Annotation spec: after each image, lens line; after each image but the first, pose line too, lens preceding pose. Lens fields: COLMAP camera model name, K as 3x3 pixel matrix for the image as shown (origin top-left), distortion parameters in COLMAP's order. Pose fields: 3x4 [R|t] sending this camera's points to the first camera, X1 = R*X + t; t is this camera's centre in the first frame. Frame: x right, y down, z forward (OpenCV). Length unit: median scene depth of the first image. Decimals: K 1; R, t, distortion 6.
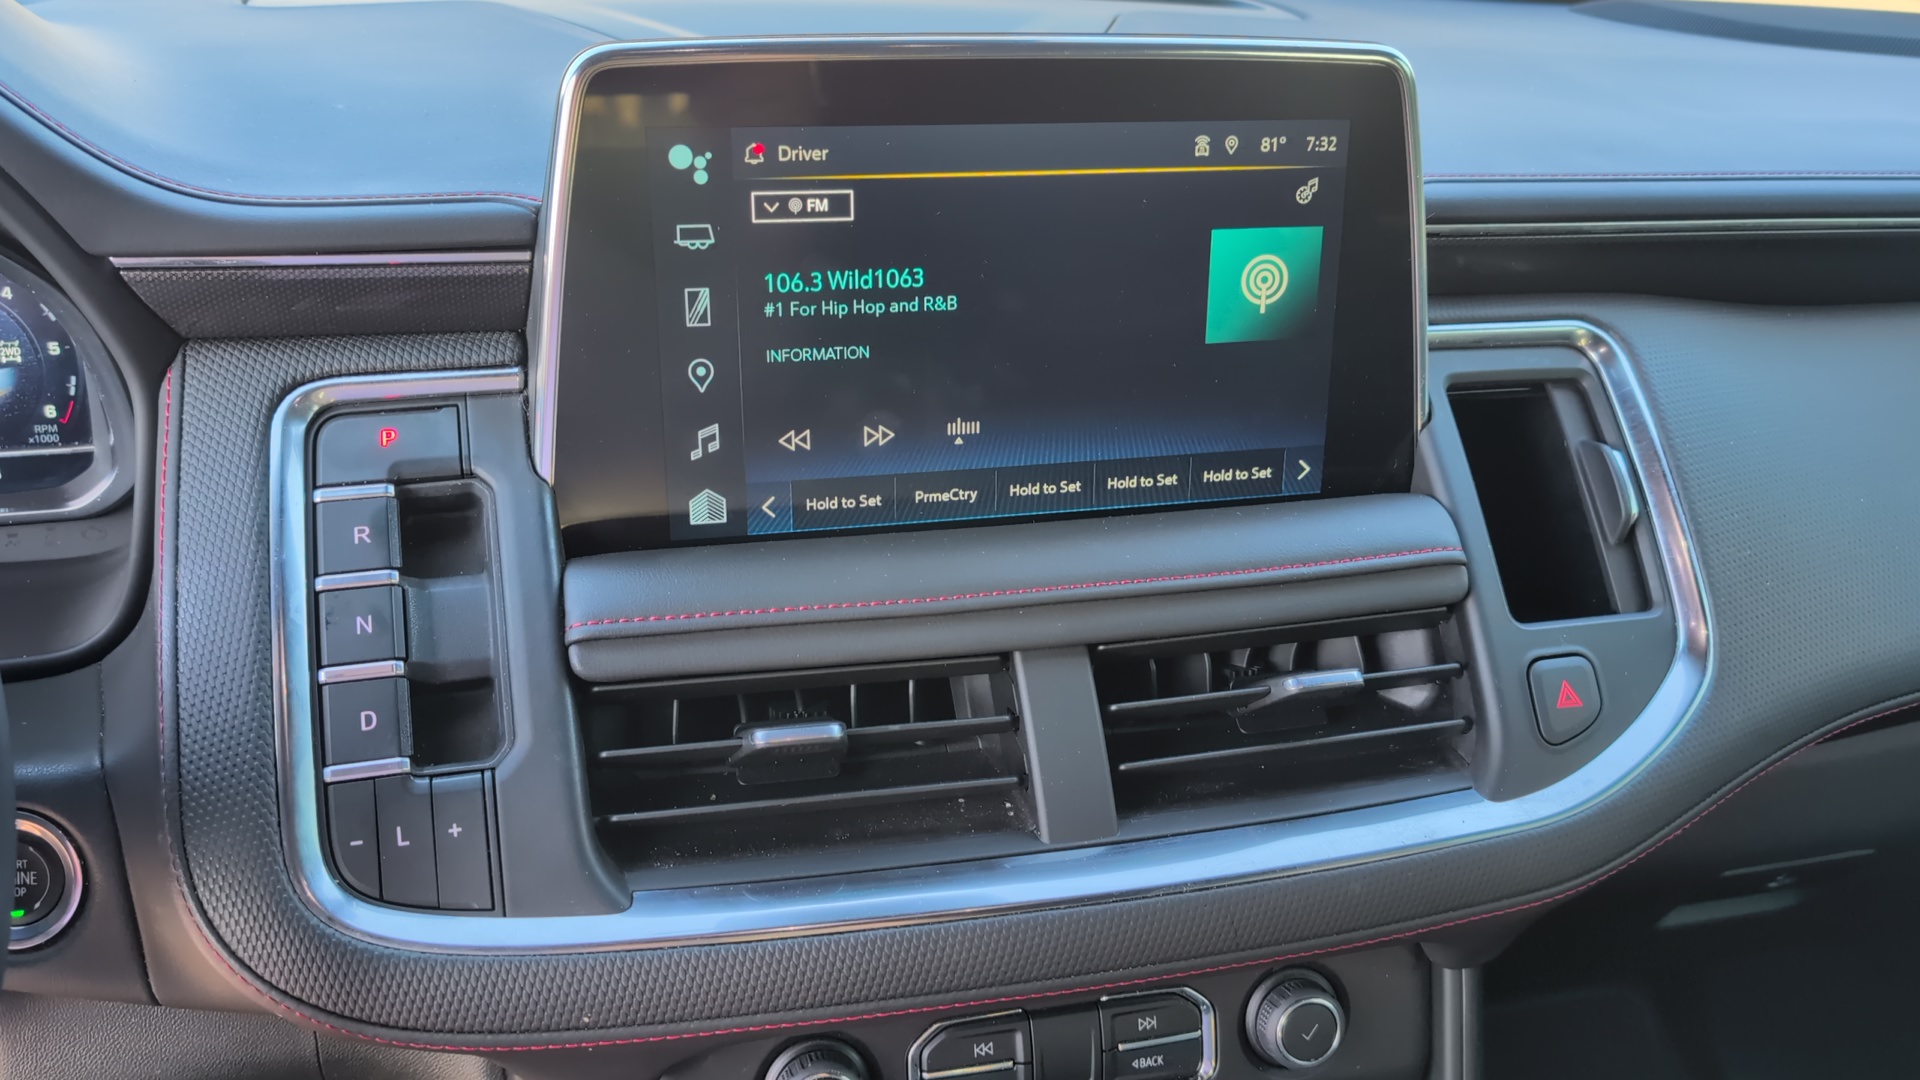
lens RADIAL K [[1644.0, 0, 960.0], [0, 1644.0, 540.0], [0, 0, 1]] dist [0.043424, -0.011626]
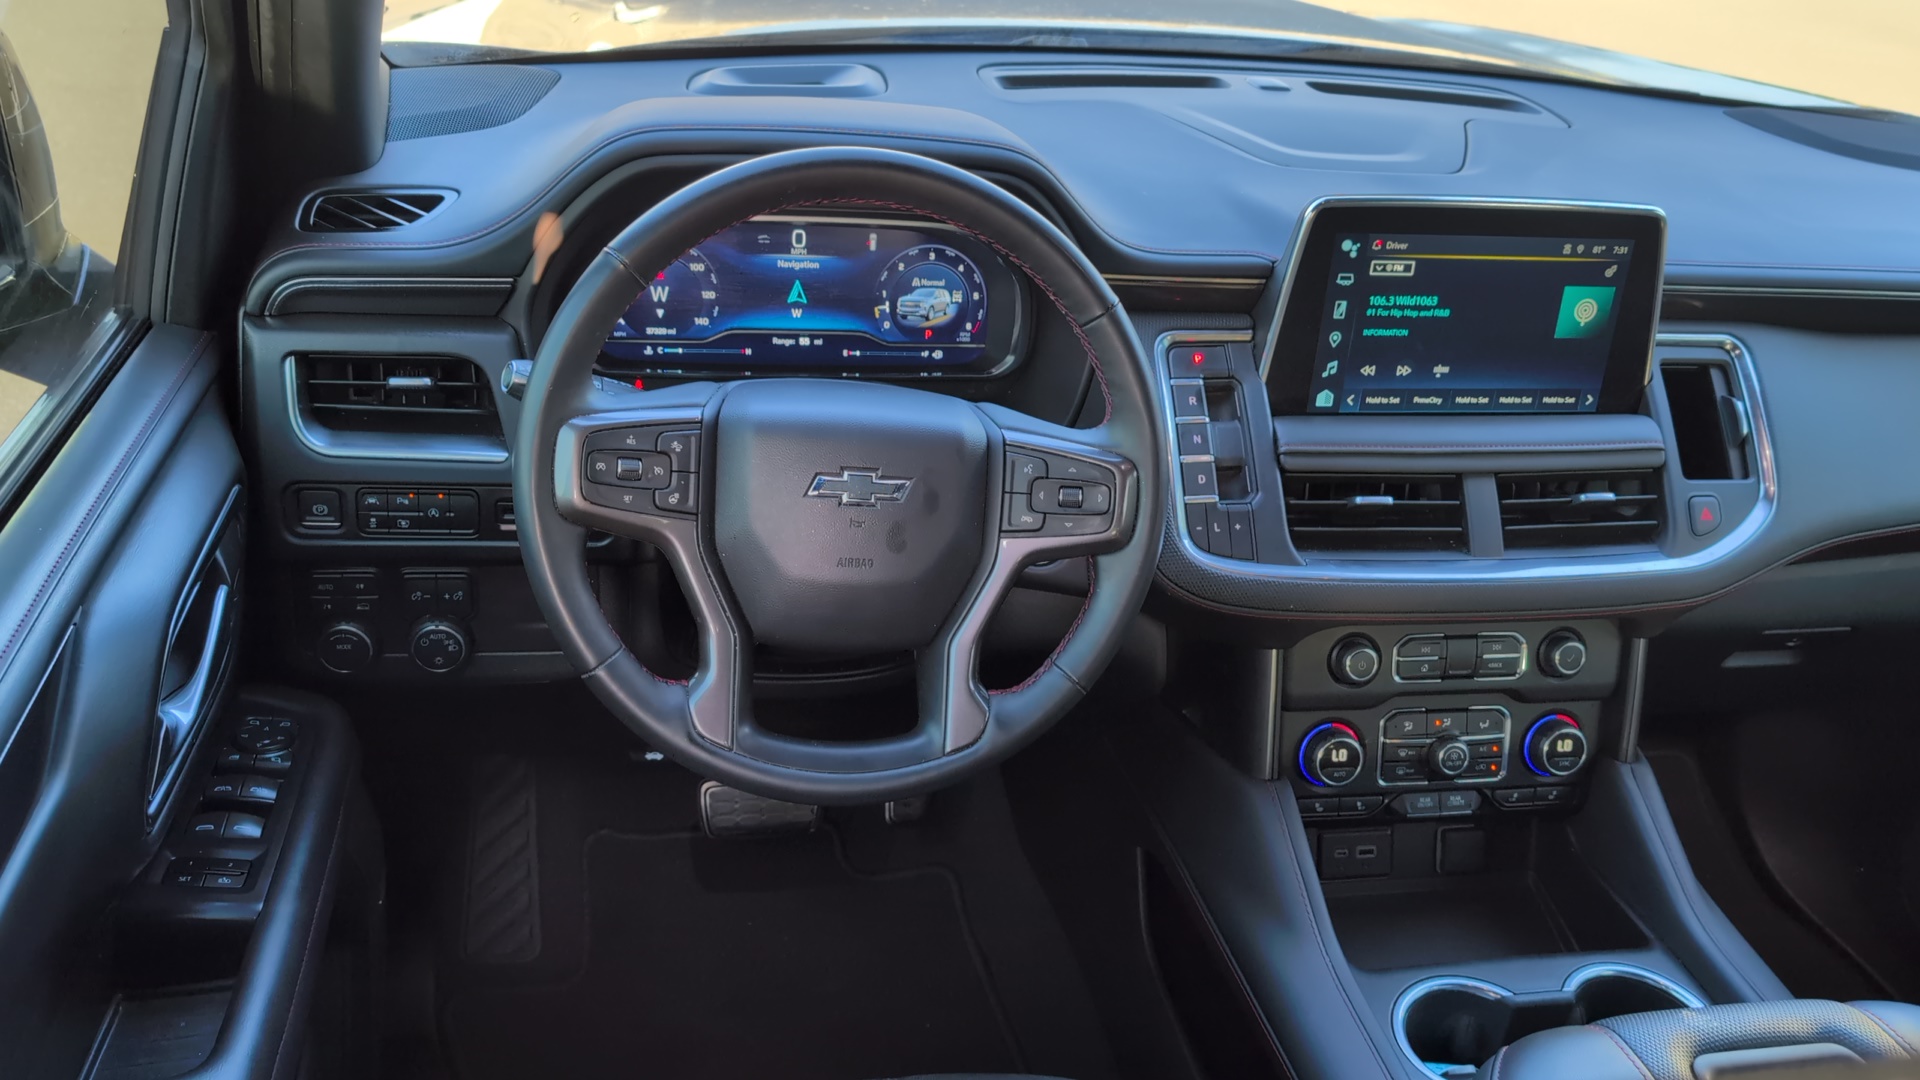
lens RADIAL K [[1696.9, 0, 936.8], [0, 1696.9, 549.4], [0, 0, 1]] dist [-0.004233, -0.002904]
pose [[0.996635, 0.075676, -0.031489, -0.582643], [-0.073077, 0.994365, 0.076804, 0.045064], [0.037124, -0.074244, 0.996549, -1.293997]]
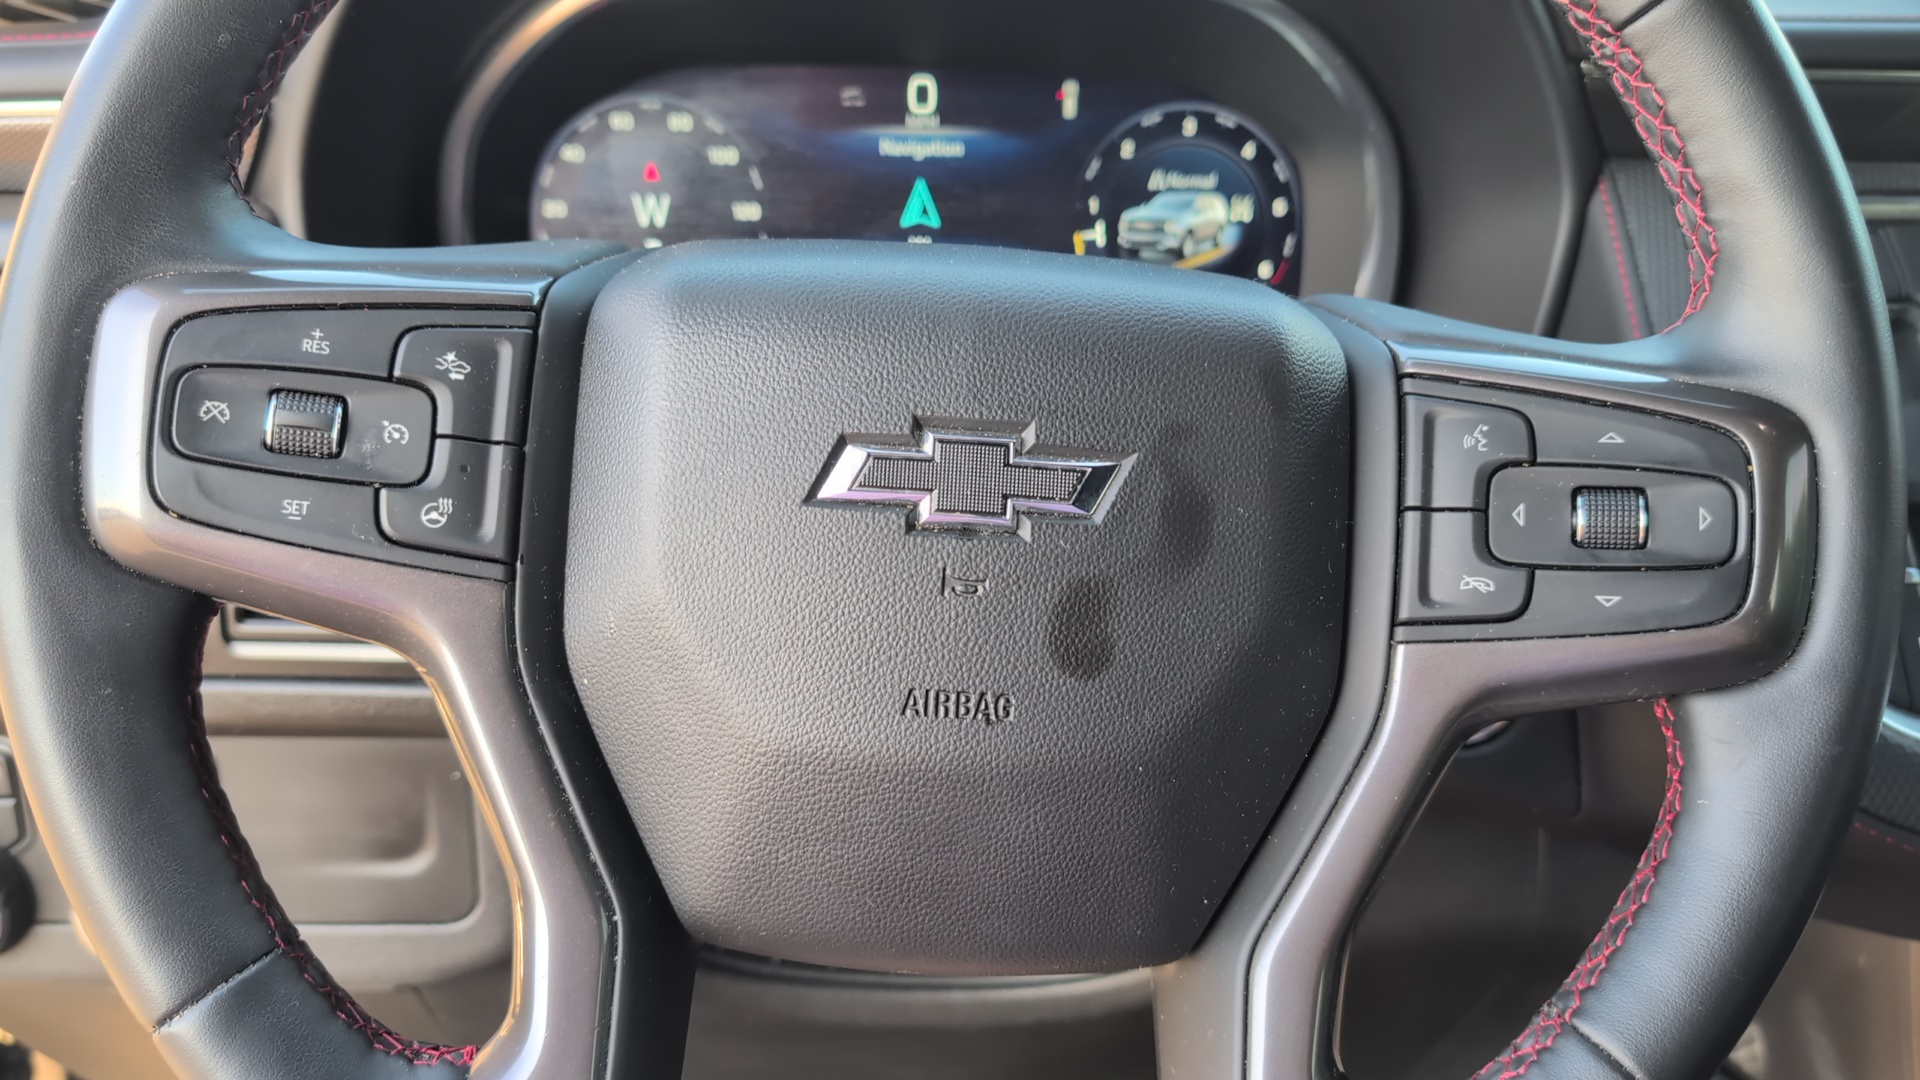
lens RADIAL K [[1644.0, 0, 960.0], [0, 1644.0, 540.0], [0, 0, 1]] dist [0.043424, -0.011626]
pose [[0.980634, 0.063606, -0.185232, -0.621041], [-0.075238, 0.995566, -0.056454, 0.184889], [0.180820, 0.069297, 0.981072, -0.019150]]
